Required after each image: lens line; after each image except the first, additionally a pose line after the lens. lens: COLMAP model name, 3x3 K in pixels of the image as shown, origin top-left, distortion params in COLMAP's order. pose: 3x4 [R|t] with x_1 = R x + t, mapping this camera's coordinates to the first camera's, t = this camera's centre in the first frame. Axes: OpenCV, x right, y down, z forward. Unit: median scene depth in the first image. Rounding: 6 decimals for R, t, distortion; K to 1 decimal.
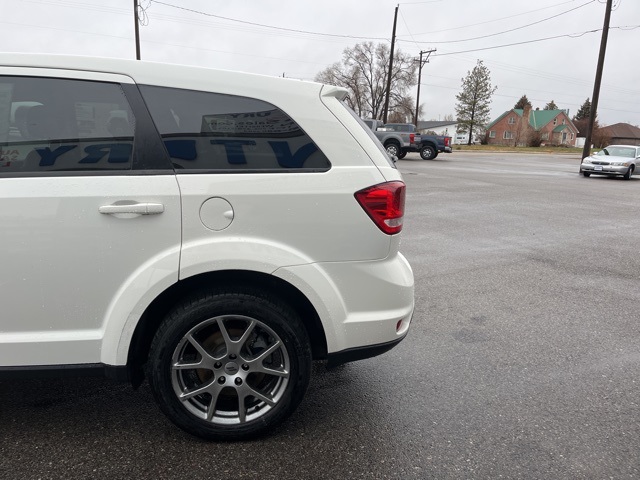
lens RADIAL K [[482.2, 0, 315.9], [0, 482.2, 238.0], [0, 0, 1]] dist [0.063070, -0.077707]
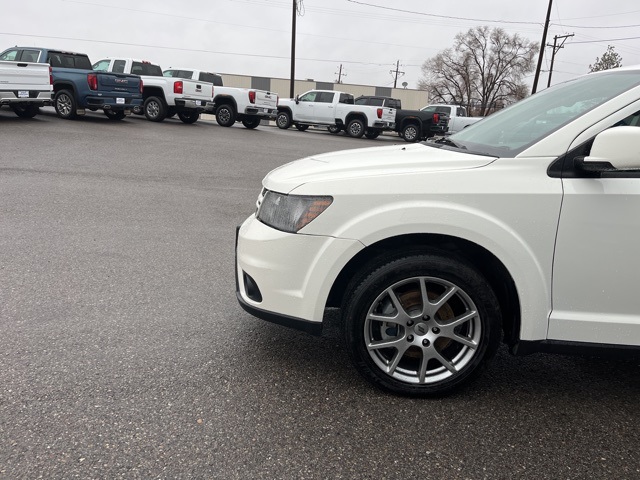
lens RADIAL K [[478.9, 0, 313.0], [0, 478.9, 243.0], [0, 0, 1]] dist [0.062041, -0.082300]
pose [[0.983831, 0.058639, -0.169227, -0.123761], [-0.052766, 0.997845, 0.039000, 0.002833], [0.171149, -0.029440, 0.984805, -0.014752]]
